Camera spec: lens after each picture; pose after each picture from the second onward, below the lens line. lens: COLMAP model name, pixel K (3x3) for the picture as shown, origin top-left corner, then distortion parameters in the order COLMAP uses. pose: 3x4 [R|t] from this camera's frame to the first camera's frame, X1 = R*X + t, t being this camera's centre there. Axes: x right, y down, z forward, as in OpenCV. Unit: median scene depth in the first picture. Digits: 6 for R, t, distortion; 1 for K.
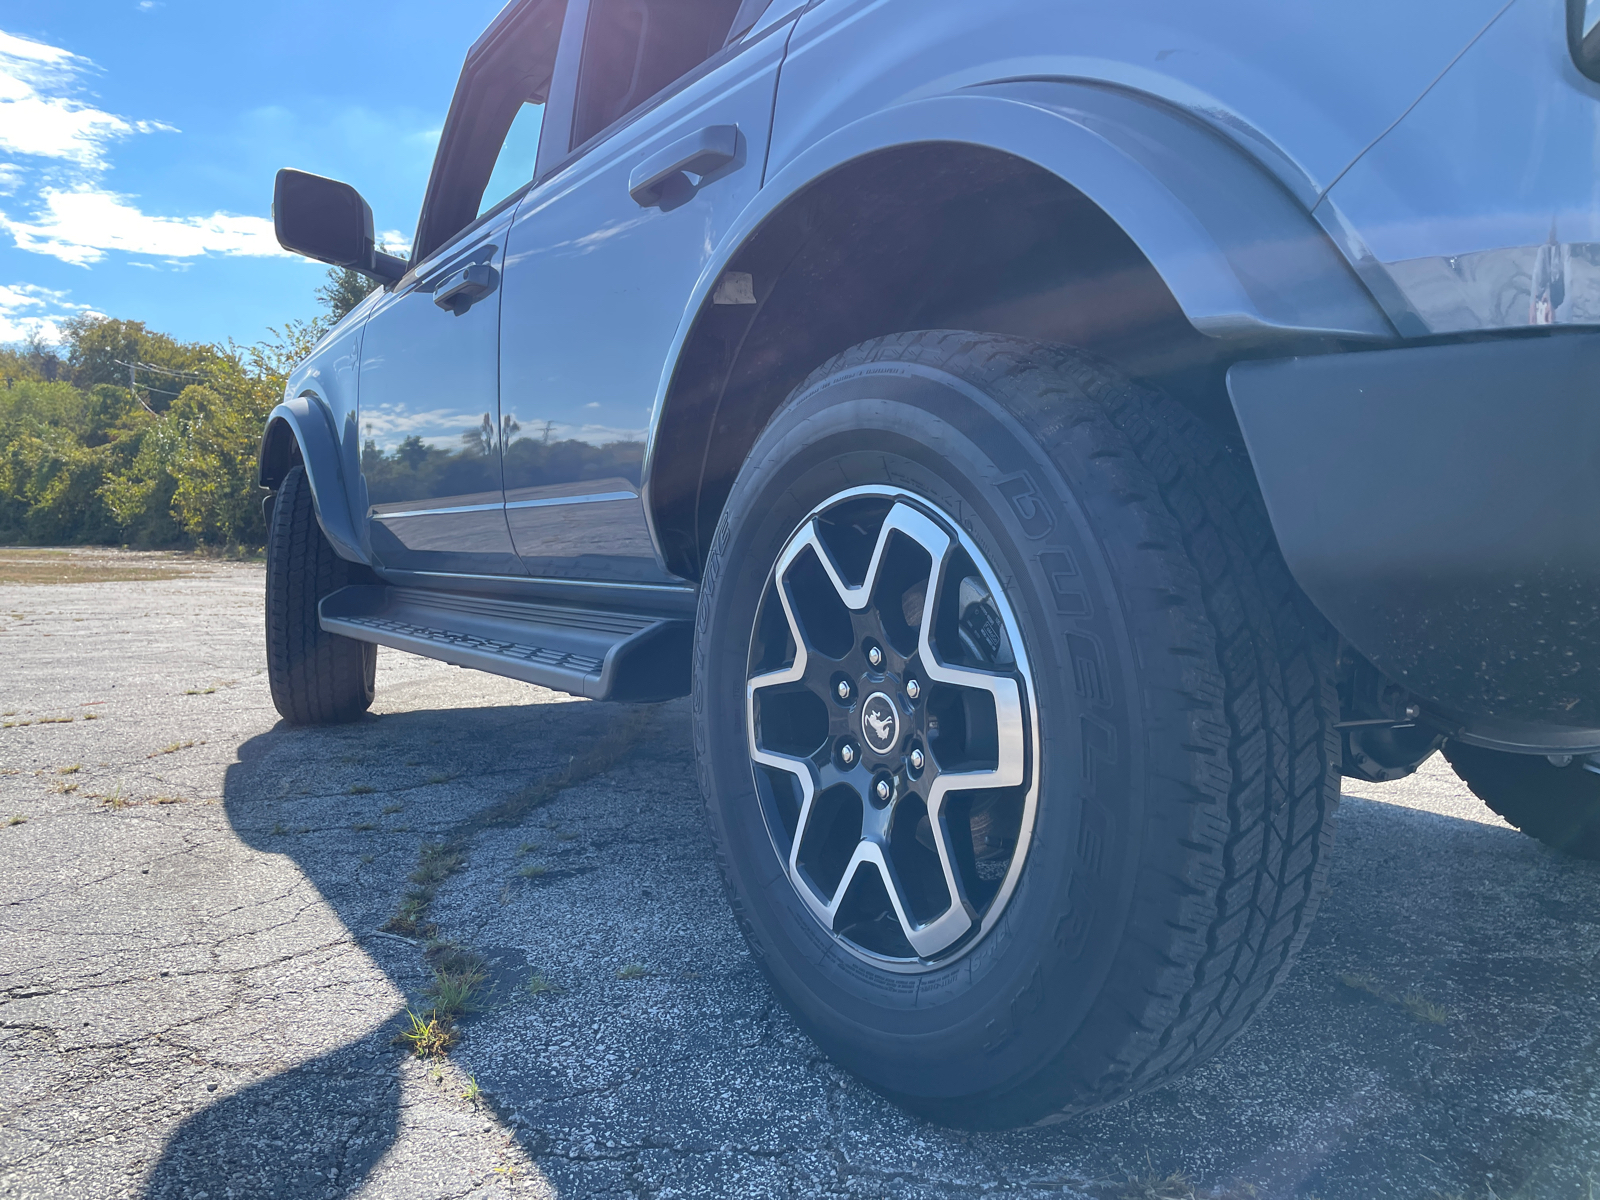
lens RADIAL K [[1204.0, 0, 804.2], [0, 1204.0, 593.4], [0, 0, 1]] dist [0.094461, -0.118578]
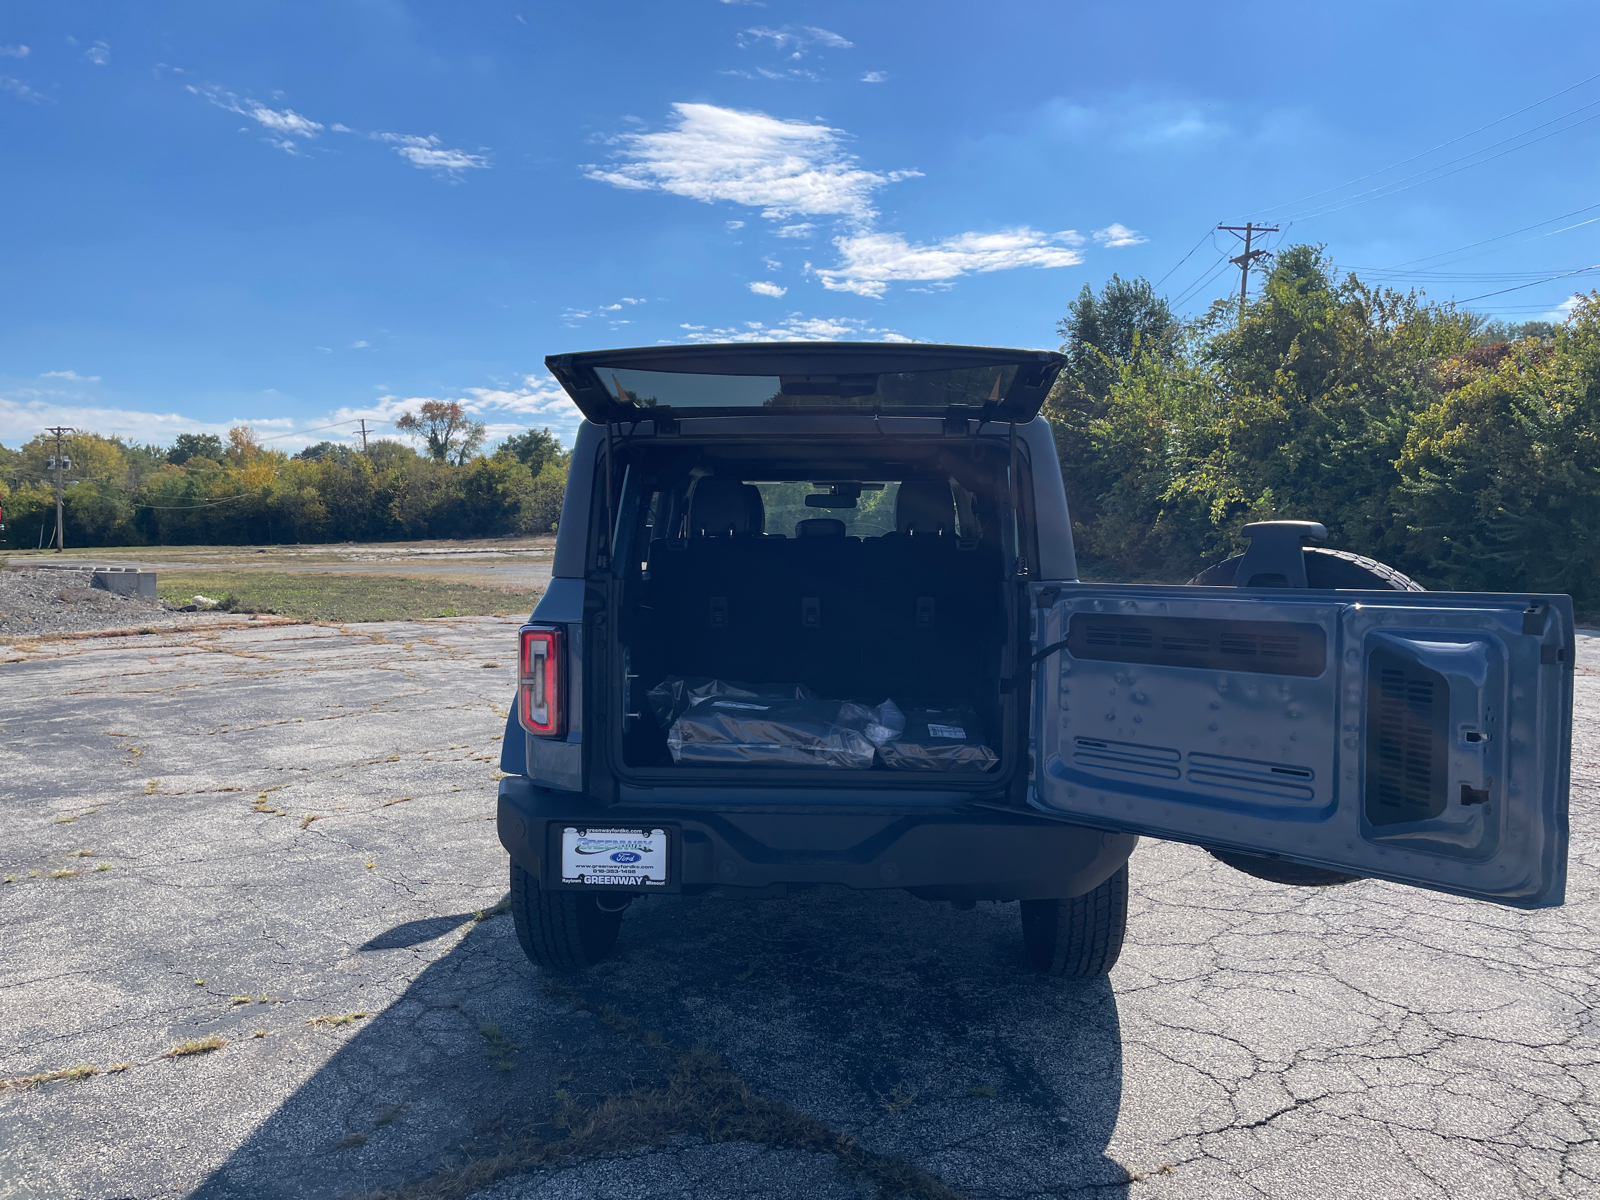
lens RADIAL K [[1204.6, 0, 810.7], [0, 1204.6, 585.7], [0, 0, 1]] dist [0.091401, -0.114718]
pose [[0.807486, 0.026195, -0.589305, 2.357663], [-0.020847, 0.999657, 0.015870, -0.603517], [0.589518, -0.000530, 0.807755, -1.140164]]
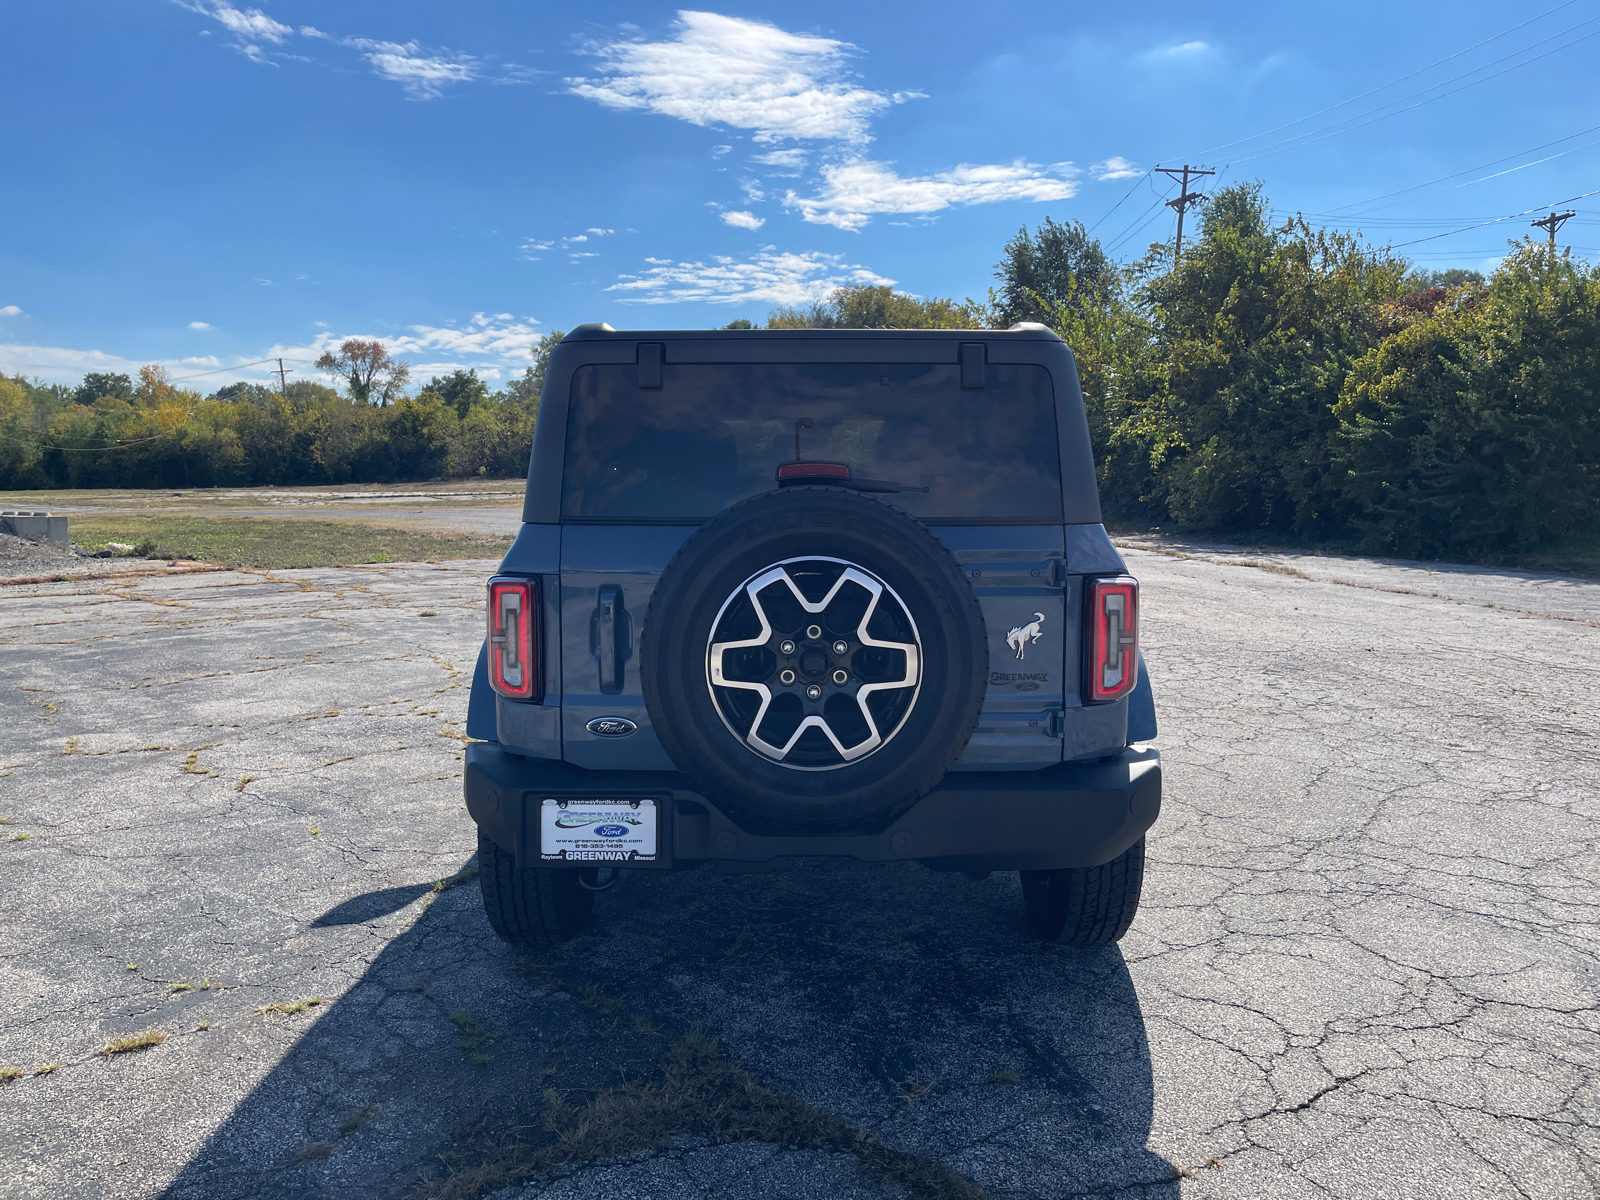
lens RADIAL K [[1204.0, 0, 804.2], [0, 1204.0, 593.4], [0, 0, 1]] dist [0.094461, -0.118578]
pose [[0.835765, 0.053836, -0.546442, 2.113446], [-0.020808, 0.997572, 0.066456, -0.598297], [0.548693, -0.044171, 0.834856, -1.025989]]
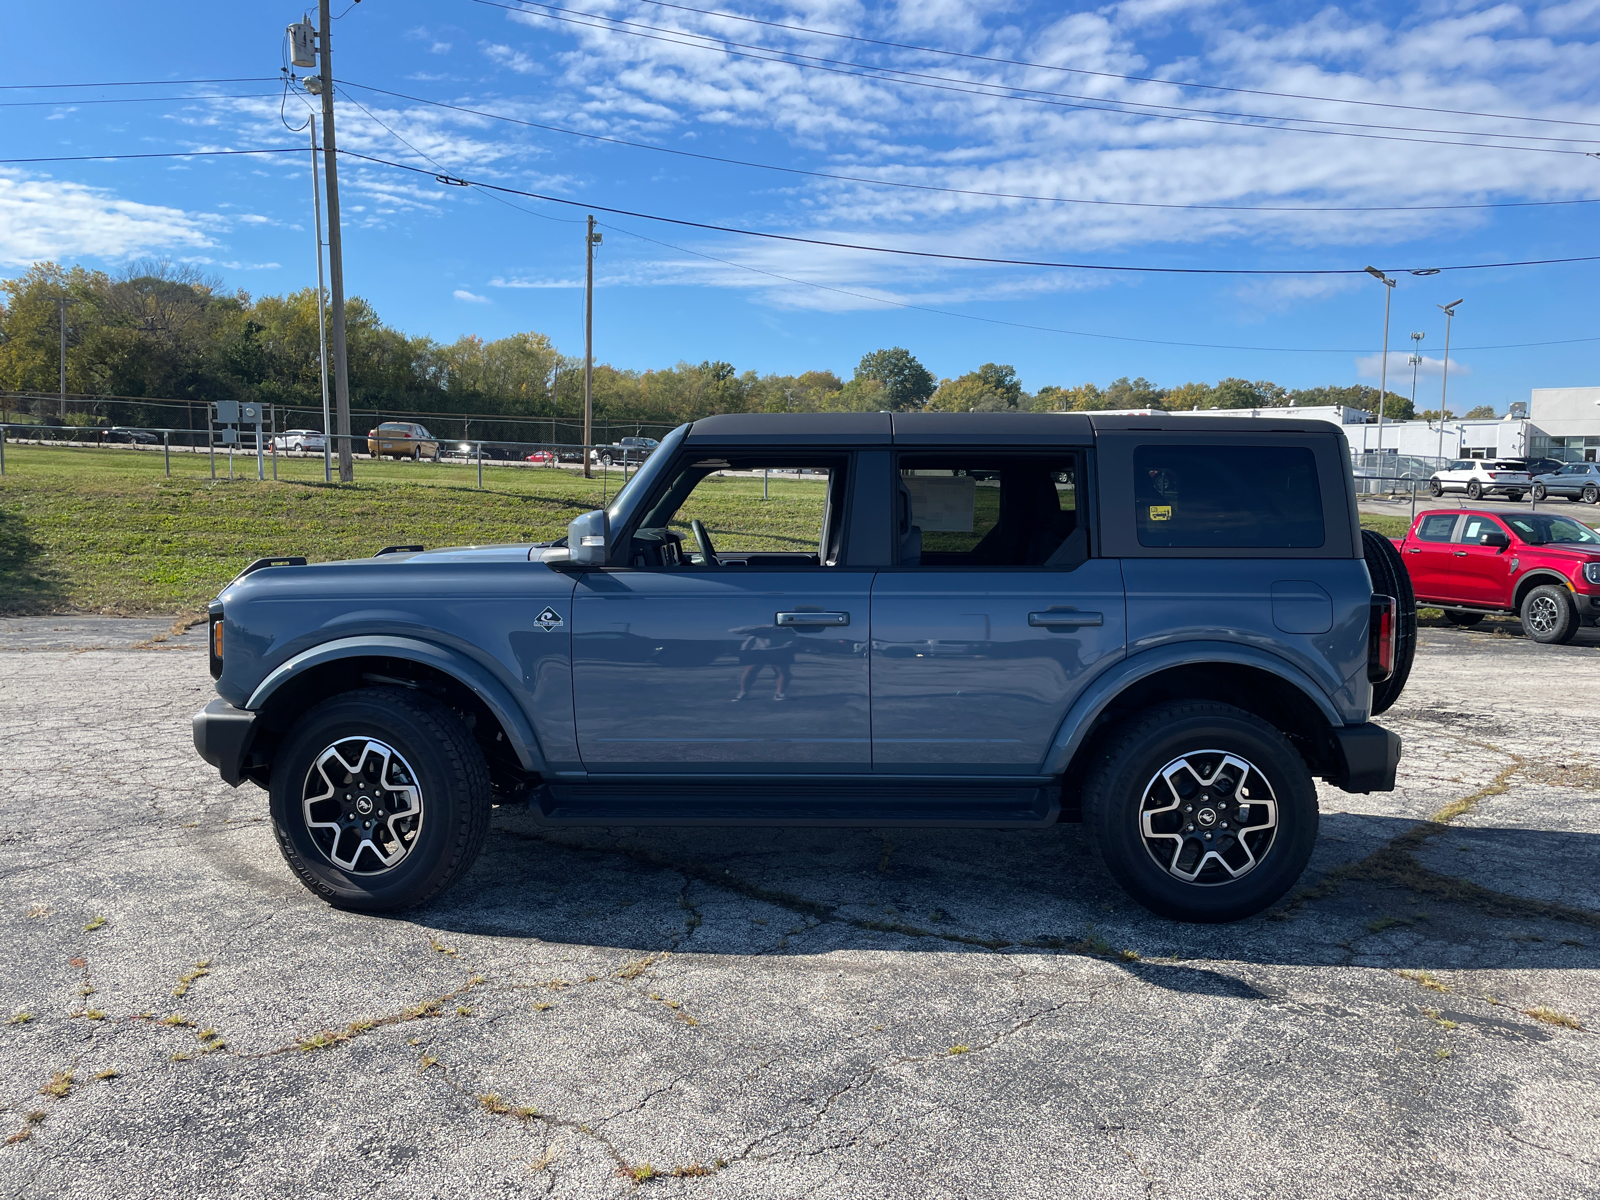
lens RADIAL K [[1200.6, 0, 788.8], [0, 1200.6, 598.5], [0, 0, 1]] dist [0.090525, -0.106899]
pose [[0.537193, -0.059412, 0.841365, -3.202260], [0.026031, 0.998209, 0.053867, -0.678227], [-0.843058, -0.007035, 0.537777, 0.136998]]
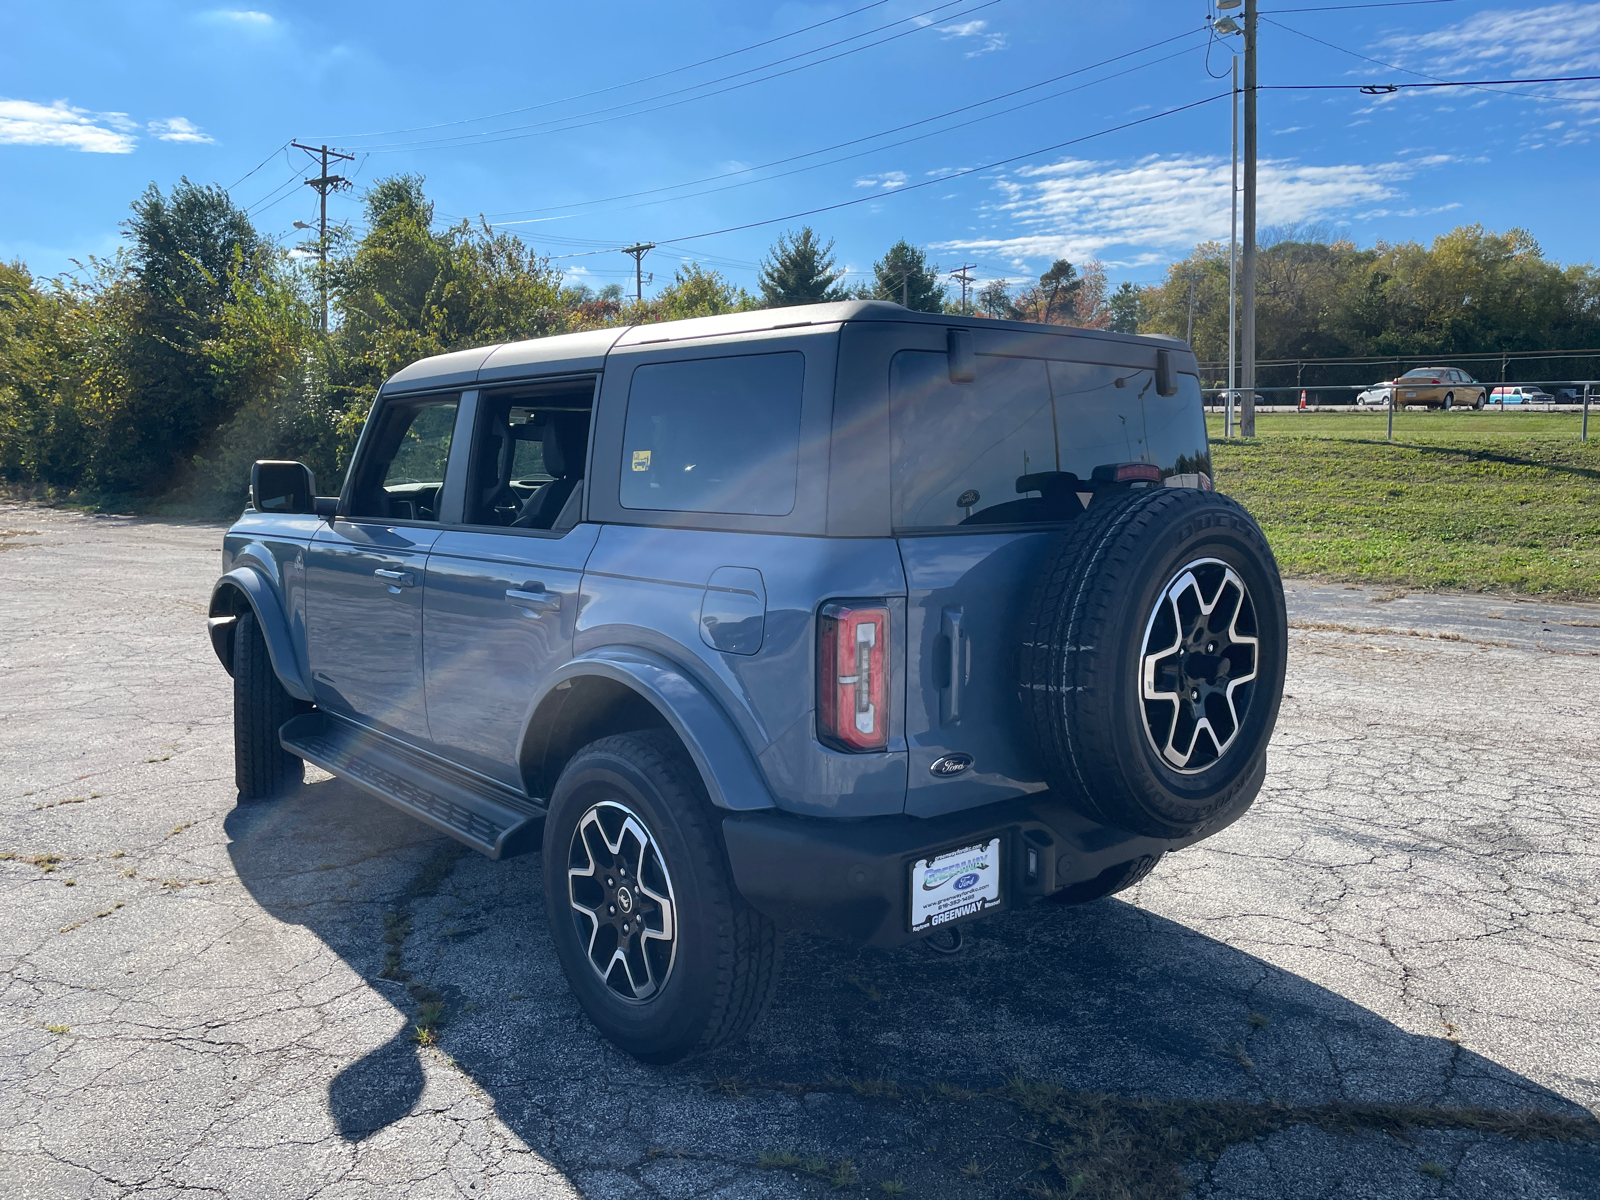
lens RADIAL K [[1200.6, 0, 788.8], [0, 1200.6, 598.5], [0, 0, 1]] dist [0.090525, -0.106899]
pose [[0.992617, -0.014348, 0.120443, 0.098203], [0.005497, 0.997280, 0.073503, -0.612996], [-0.121170, -0.072298, 0.989995, -1.260692]]
